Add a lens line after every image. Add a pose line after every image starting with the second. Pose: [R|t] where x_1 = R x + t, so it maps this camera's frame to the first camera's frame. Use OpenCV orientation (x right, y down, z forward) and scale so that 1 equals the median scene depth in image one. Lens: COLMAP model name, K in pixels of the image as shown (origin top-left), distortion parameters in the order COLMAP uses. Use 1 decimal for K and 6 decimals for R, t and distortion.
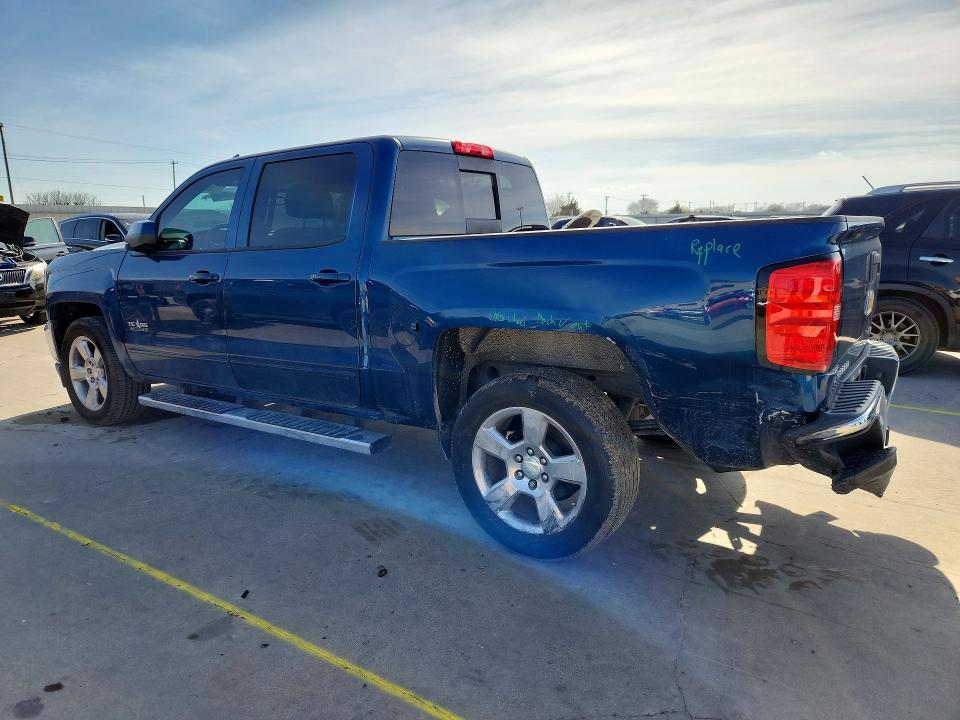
lens RADIAL K [[647.1, 0, 480.0], [0, 647.1, 360.0], [0, 0, 1]] dist [0.027005, -0.002186]
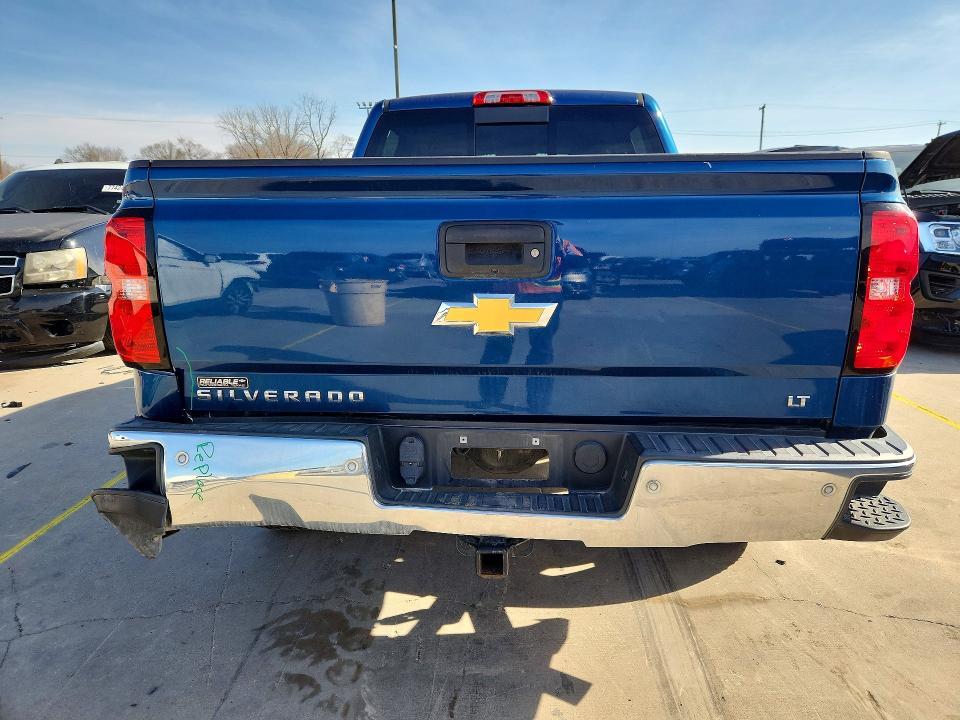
lens RADIAL K [[647.1, 0, 480.0], [0, 647.1, 360.0], [0, 0, 1]] dist [0.027005, -0.002186]
pose [[0.507895, 0.194949, -0.839069, 1.036400], [-0.149671, 0.979211, 0.136912, -0.122155], [0.848317, 0.056047, 0.526515, 0.704806]]
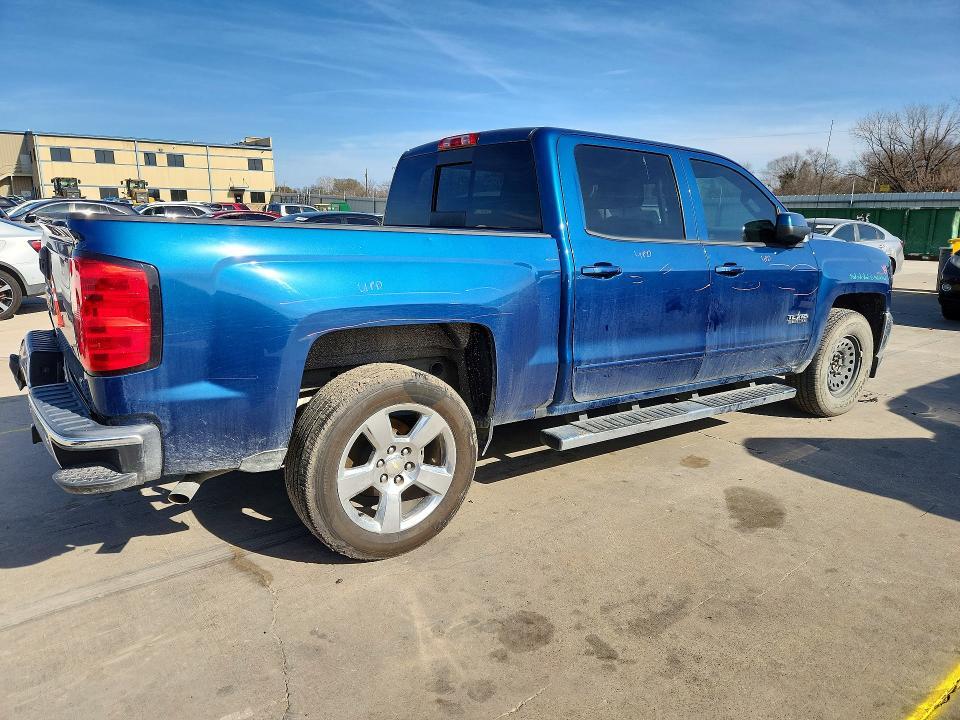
lens RADIAL K [[647.1, 0, 480.0], [0, 647.1, 360.0], [0, 0, 1]] dist [0.027005, -0.002186]
pose [[-0.341779, 0.200759, -0.918087, 1.277914], [-0.187608, 0.942677, 0.275977, -0.387245], [0.920864, 0.266563, -0.284523, 1.876978]]
